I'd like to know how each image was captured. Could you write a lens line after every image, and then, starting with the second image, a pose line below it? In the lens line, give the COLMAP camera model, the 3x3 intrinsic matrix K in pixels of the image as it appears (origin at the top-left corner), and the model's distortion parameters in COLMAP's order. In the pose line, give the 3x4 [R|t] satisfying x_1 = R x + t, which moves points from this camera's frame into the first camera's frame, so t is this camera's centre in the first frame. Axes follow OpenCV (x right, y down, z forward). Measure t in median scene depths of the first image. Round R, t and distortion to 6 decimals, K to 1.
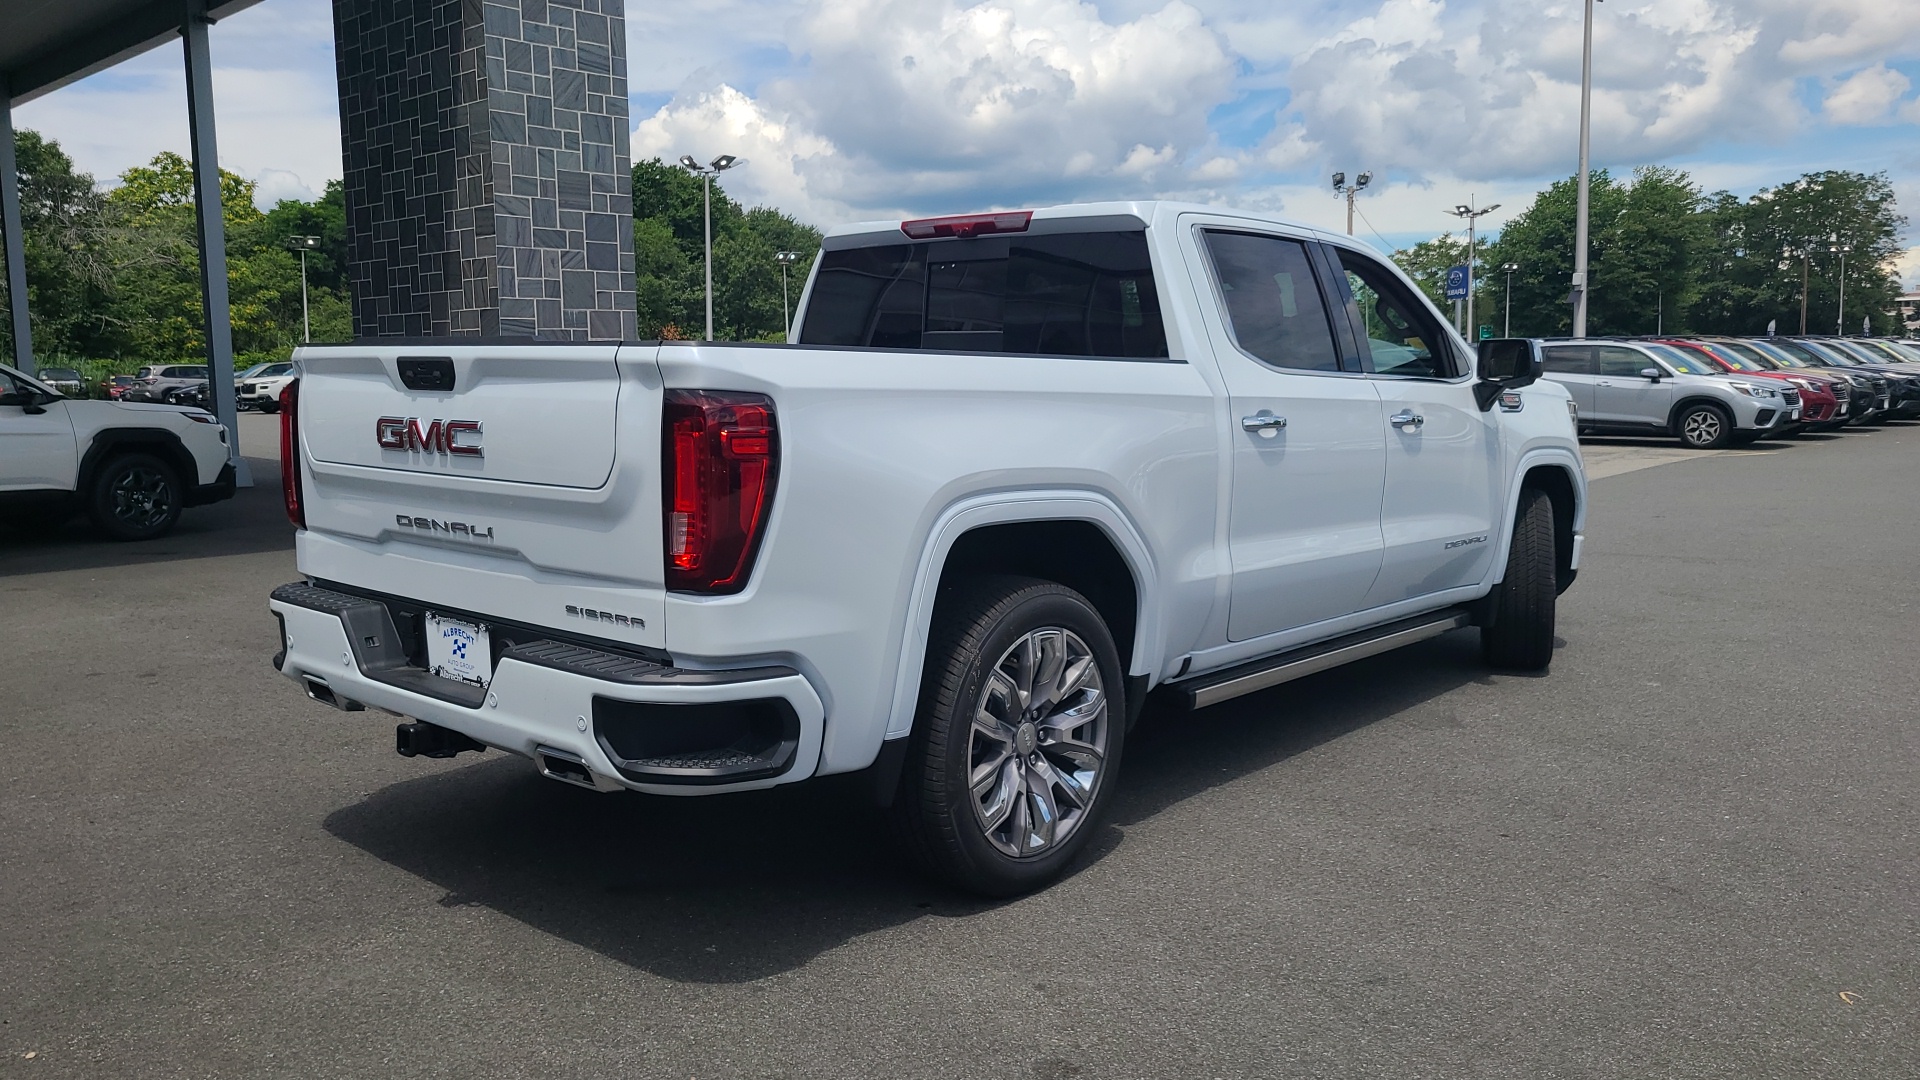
lens RADIAL K [[1477.0, 0, 889.6], [0, 1477.0, 508.4], [0, 0, 1]] dist [0.053207, -0.041378]
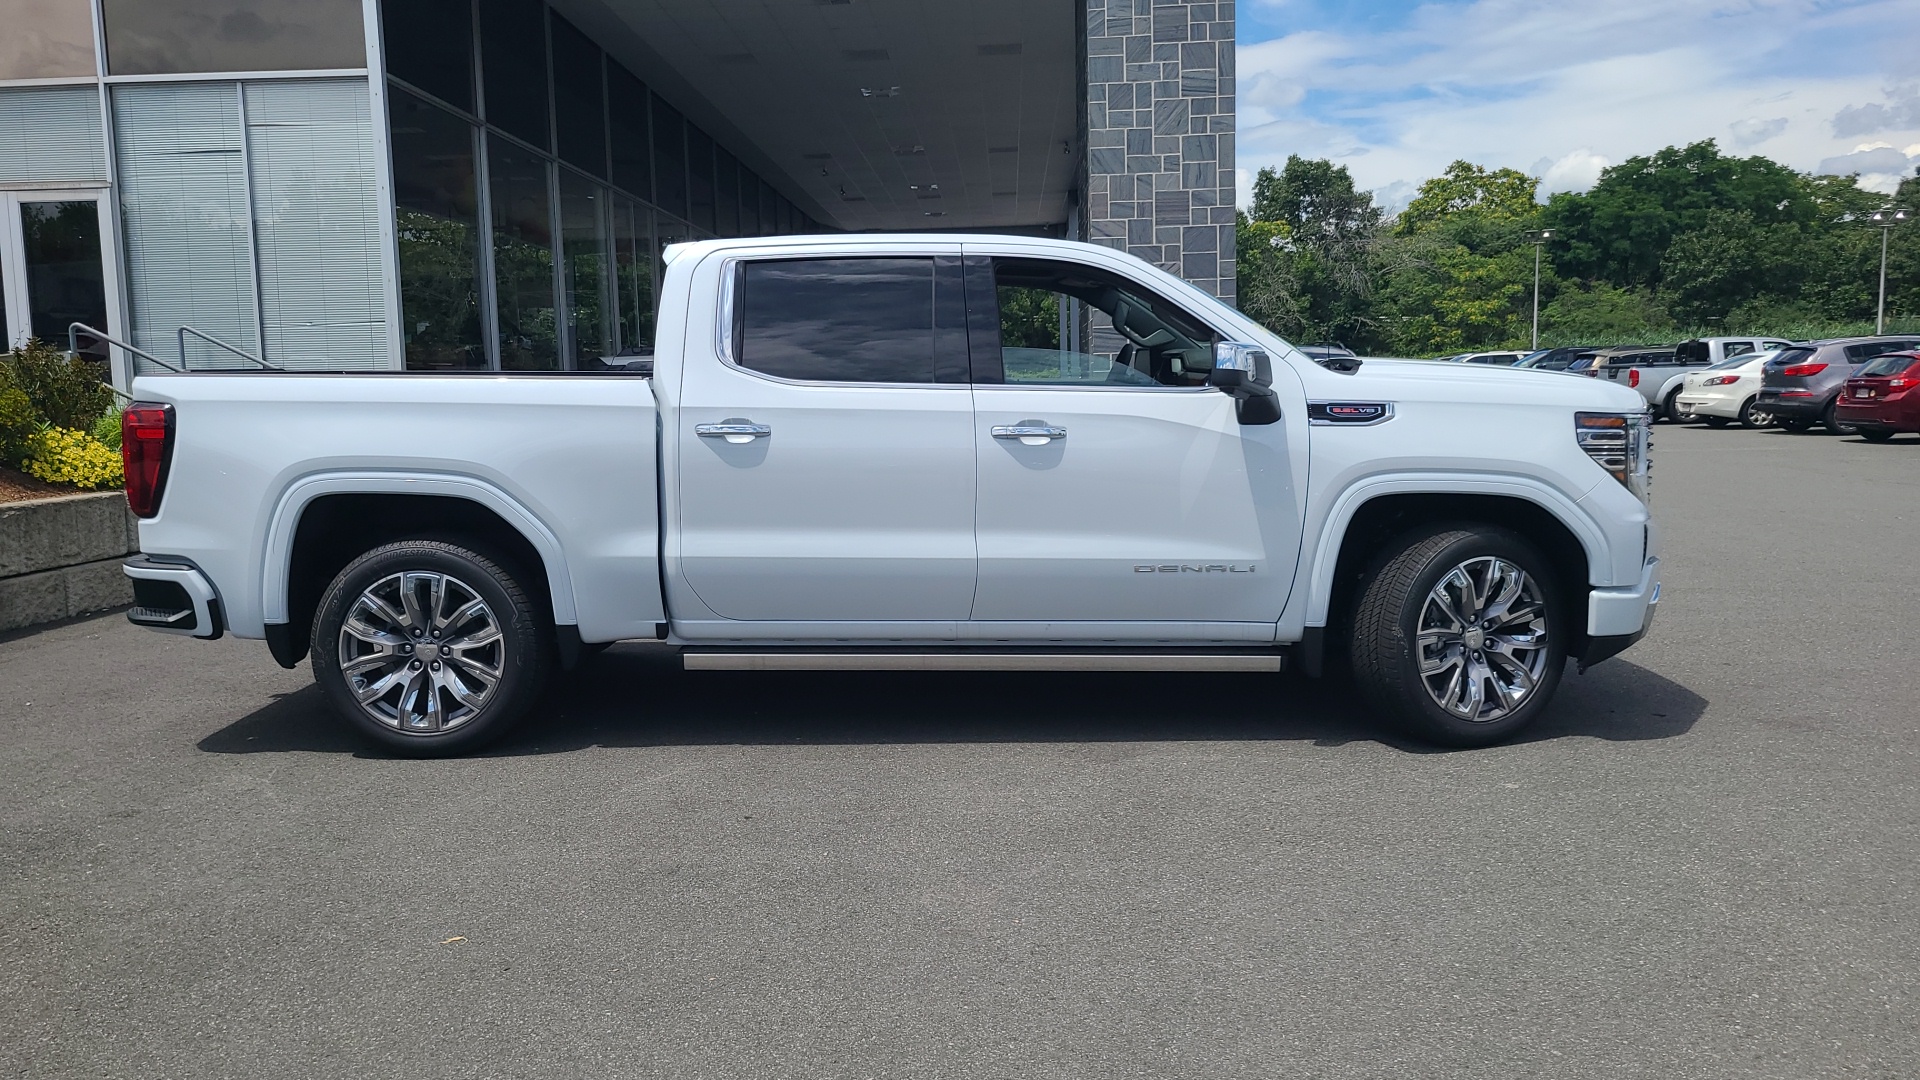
lens RADIAL K [[1477.0, 0, 954.4], [0, 1477.0, 523.7], [0, 0, 1]] dist [0.053207, -0.041378]
pose [[0.631658, 0.070744, -0.772012, 0.542759], [-0.056720, 0.997376, 0.044987, -0.020366], [0.773169, 0.015372, 0.634013, 0.176975]]
